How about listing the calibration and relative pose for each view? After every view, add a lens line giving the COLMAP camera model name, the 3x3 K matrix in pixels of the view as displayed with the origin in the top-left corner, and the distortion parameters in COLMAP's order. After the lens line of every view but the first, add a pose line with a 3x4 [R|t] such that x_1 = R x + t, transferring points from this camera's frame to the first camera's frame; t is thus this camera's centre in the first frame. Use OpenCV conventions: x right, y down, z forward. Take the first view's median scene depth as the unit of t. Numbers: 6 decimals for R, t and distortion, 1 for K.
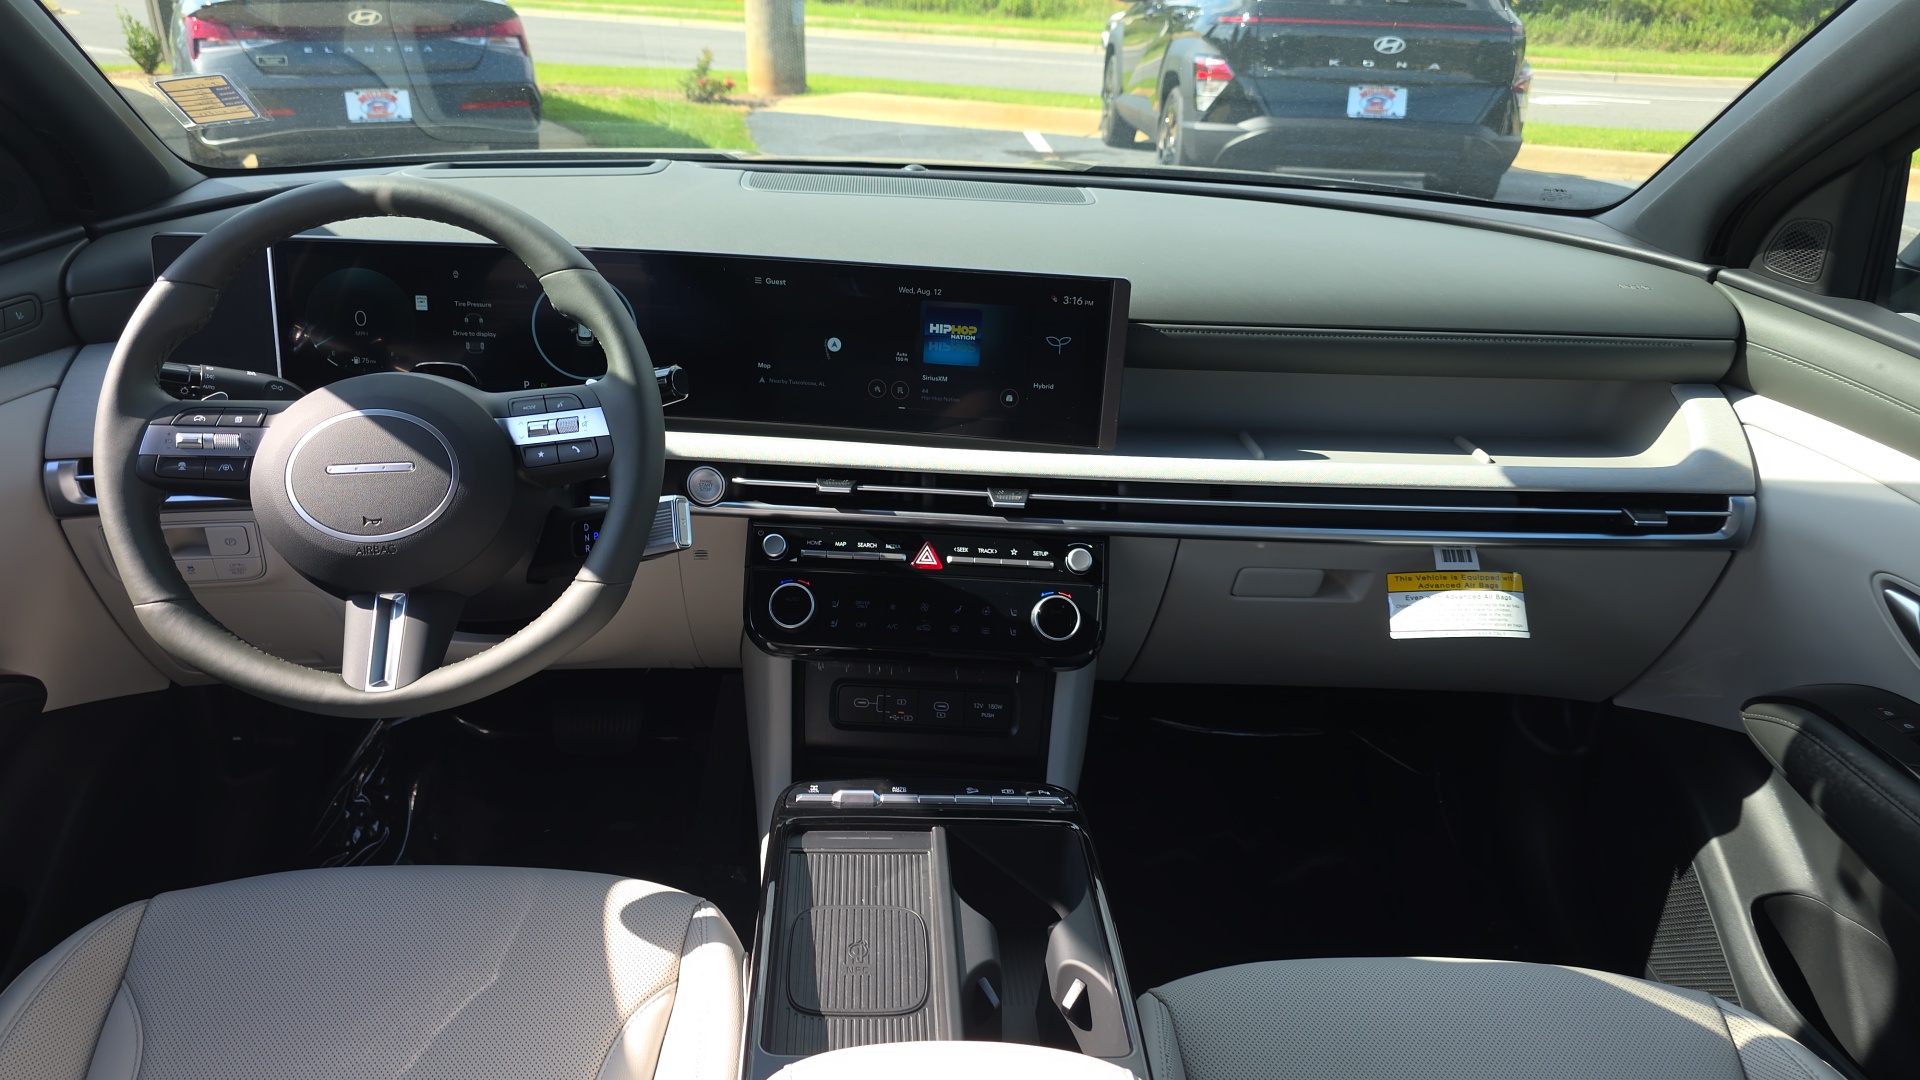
lens RADIAL K [[1305.4, 0, 922.5], [0, 1305.4, 500.0], [0, 0, 1]] dist [0.053505, -0.065768]
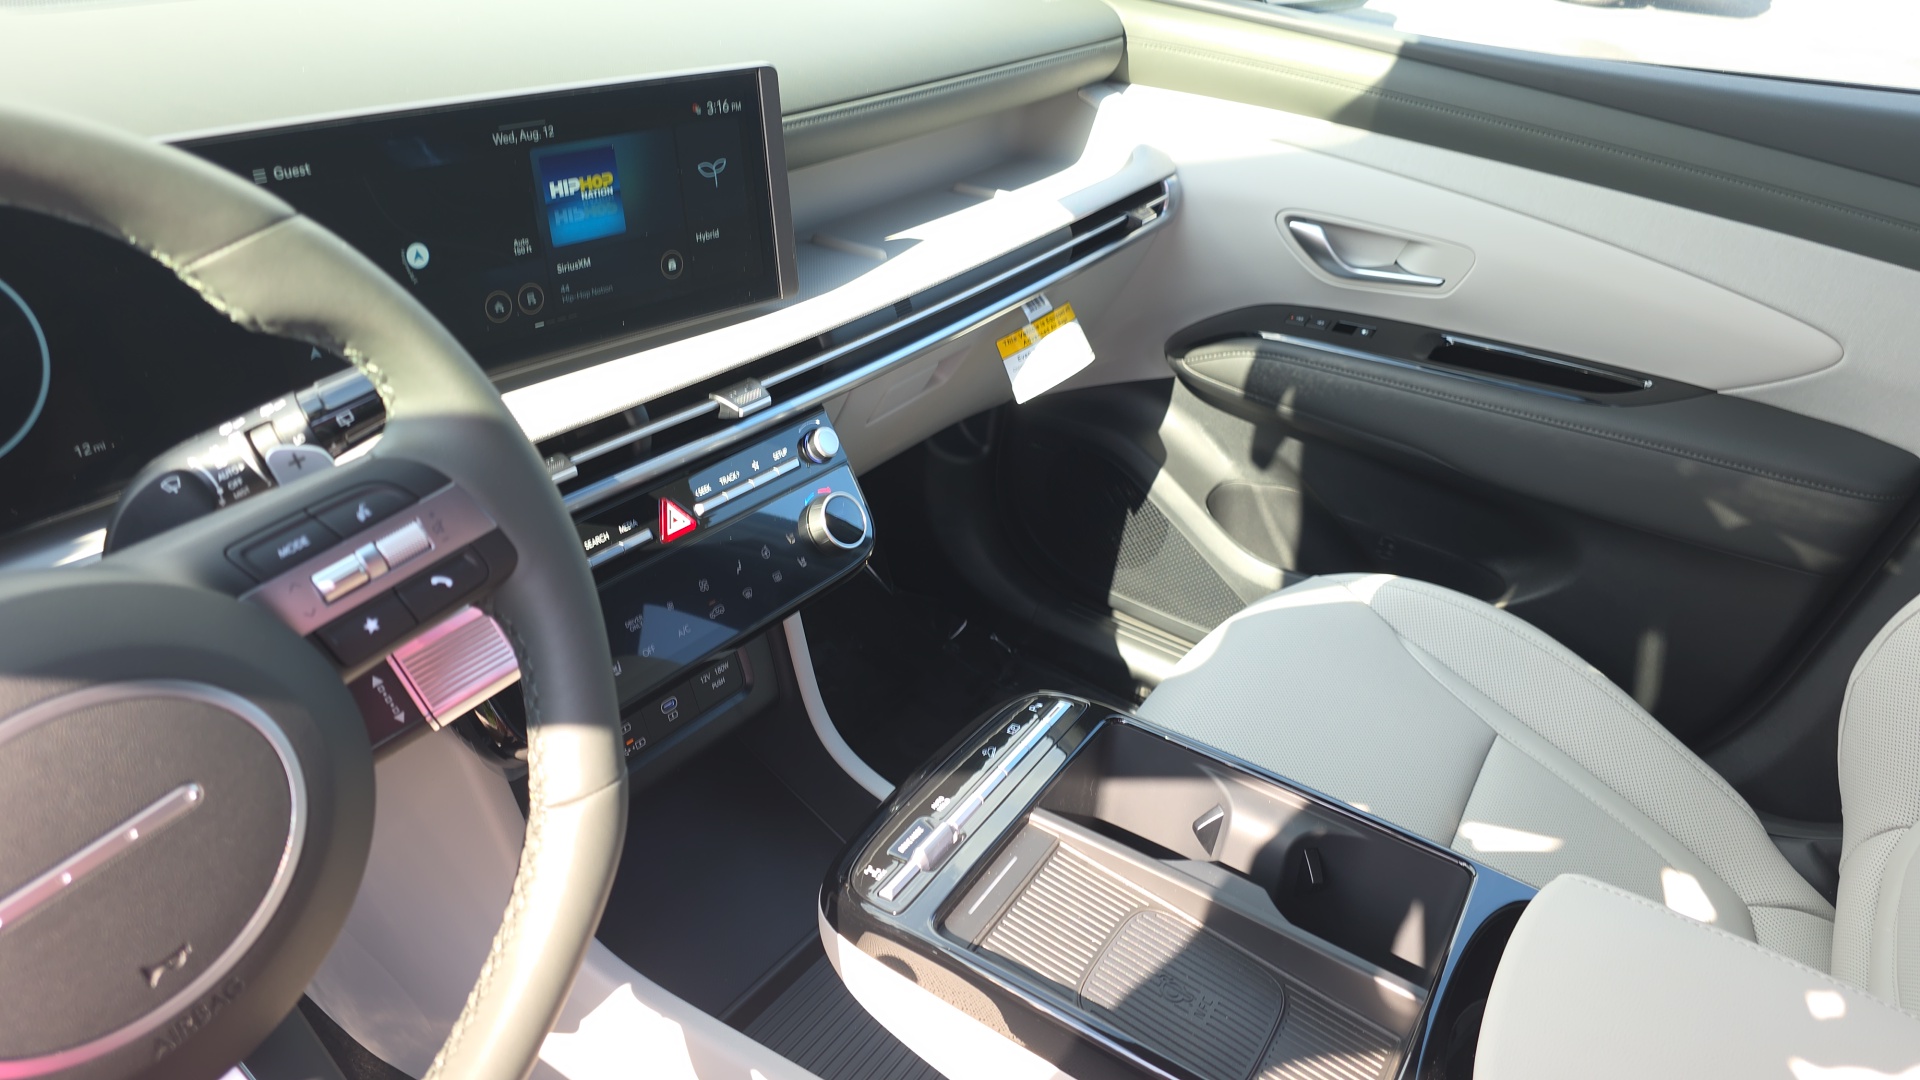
lens RADIAL K [[1314.7, 0, 929.6], [0, 1314.7, 525.3], [0, 0, 1]] dist [0.038621, -0.044948]
pose [[0.558445, -0.407742, 0.722416, -0.429358], [0.259275, 0.913025, 0.314899, -0.139126], [-0.787982, 0.011450, 0.615592, 0.461952]]
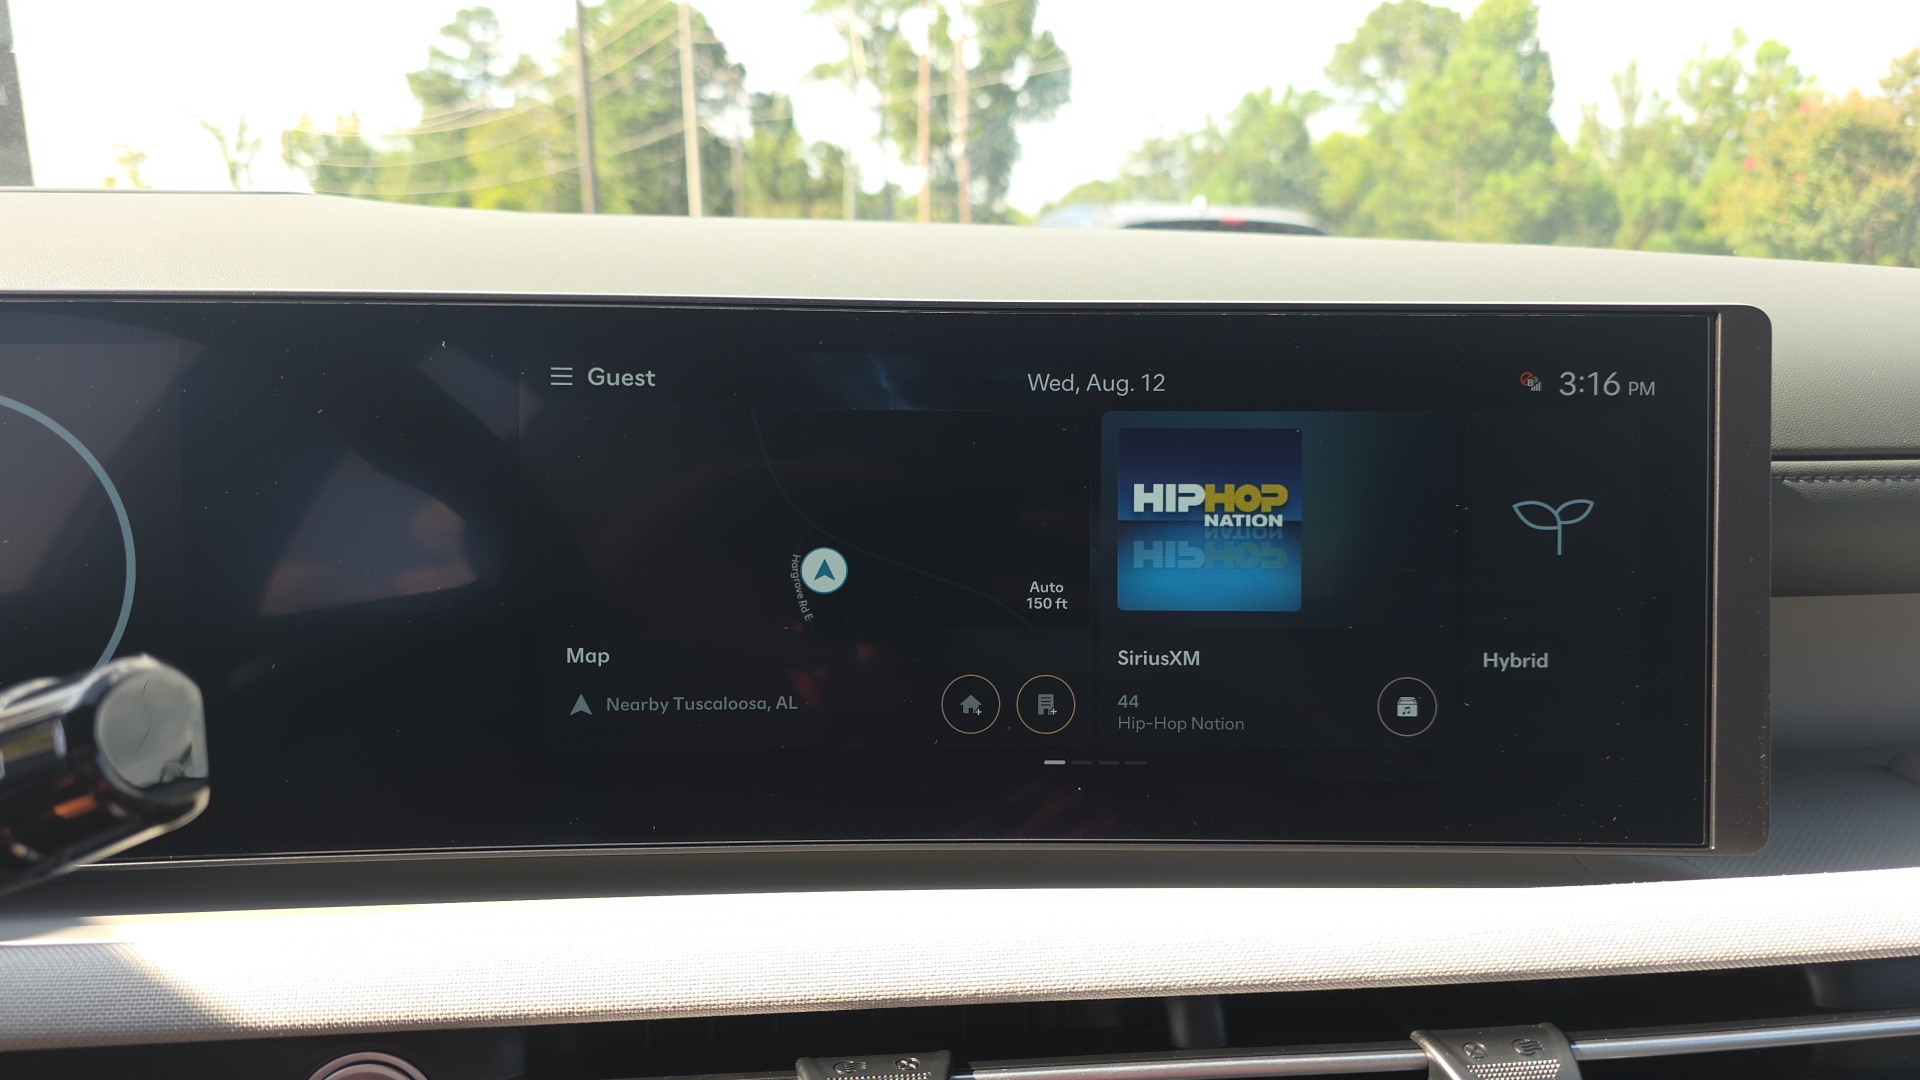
lens RADIAL K [[1387.9, 0, 955.5], [0, 1387.9, 506.8], [0, 0, 1]] dist [0.063754, -0.076456]
pose [[0.985610, -0.046773, 0.162438, -0.091011], [0.081409, 0.973515, -0.213637, -0.063096], [-0.148143, 0.223786, 0.963314, 0.695173]]
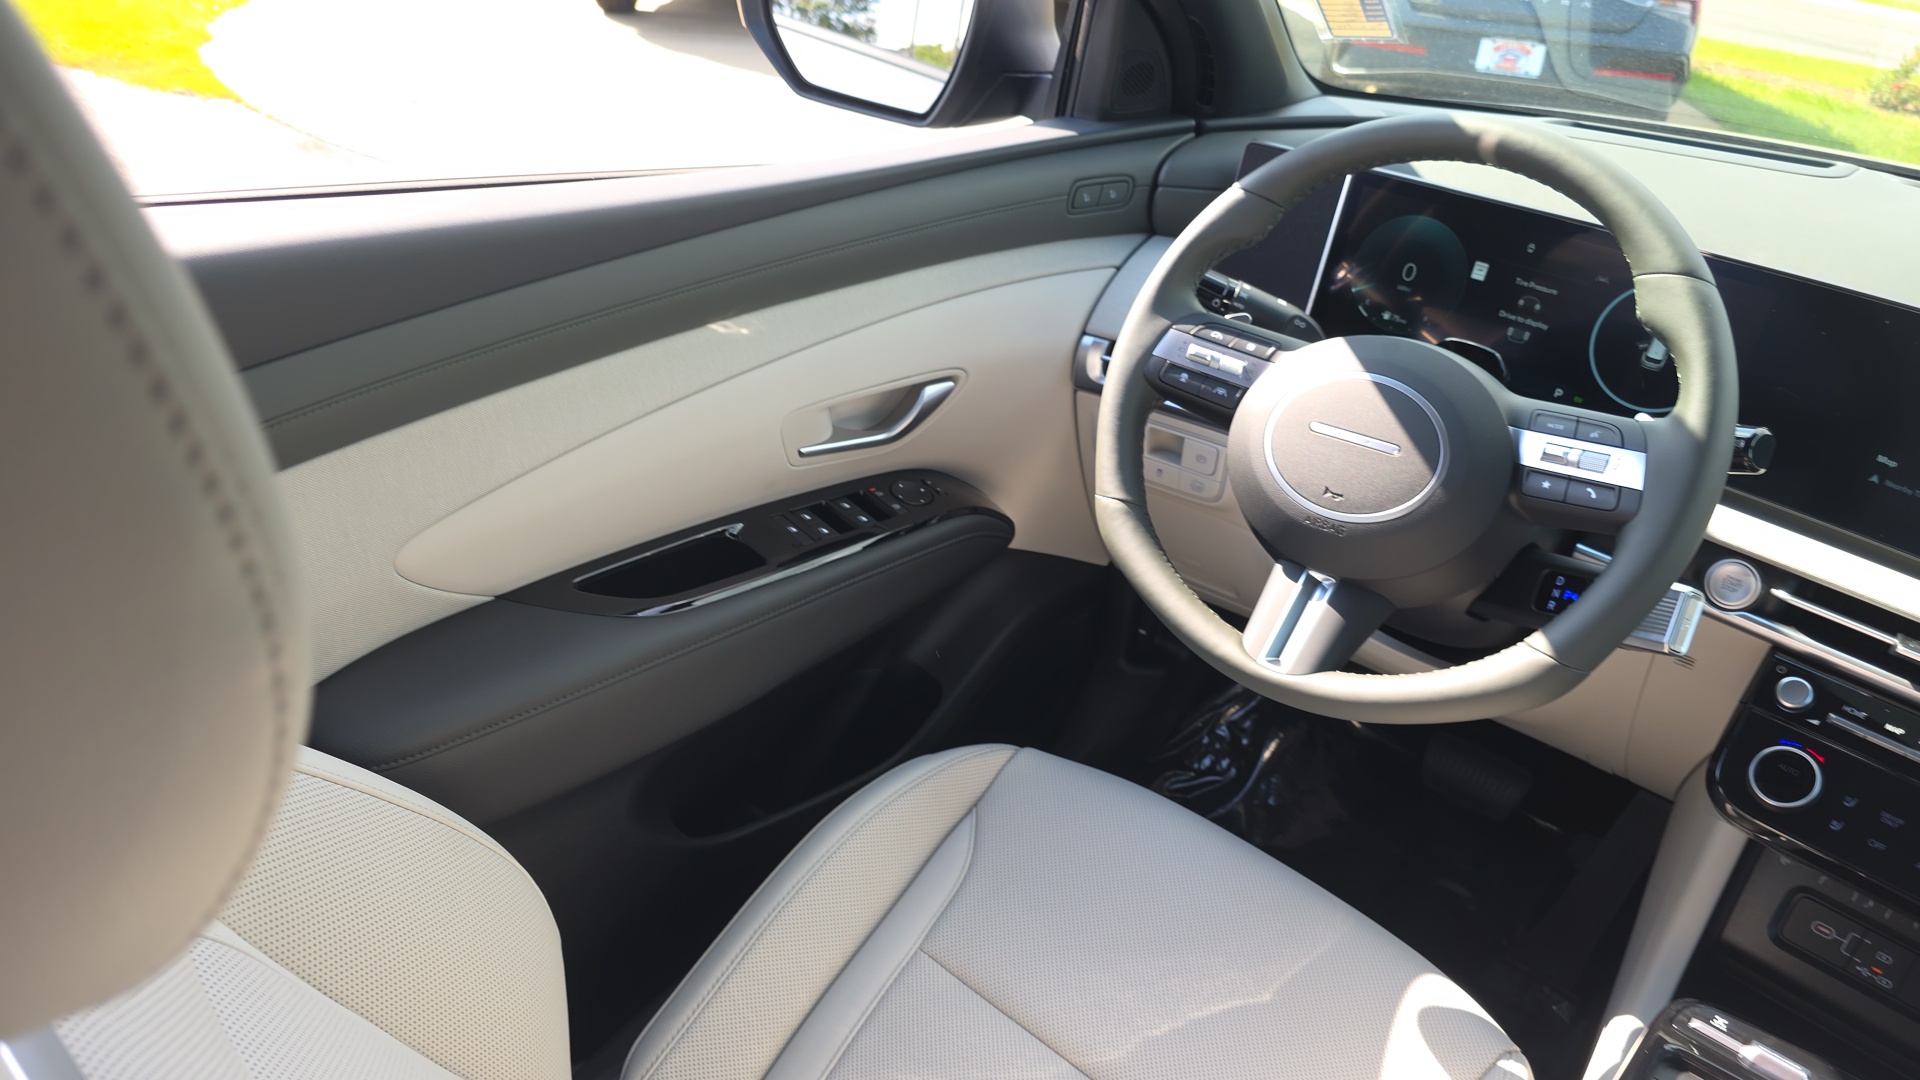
lens RADIAL K [[1297.6, 0, 964.5], [0, 1297.6, 577.1], [0, 0, 1]] dist [0.053692, -0.055352]
pose [[0.725576, 0.374735, -0.577160, -0.049286], [-0.324904, 0.925905, 0.192713, -0.017063], [0.606611, 0.047694, 0.793567, 0.105733]]
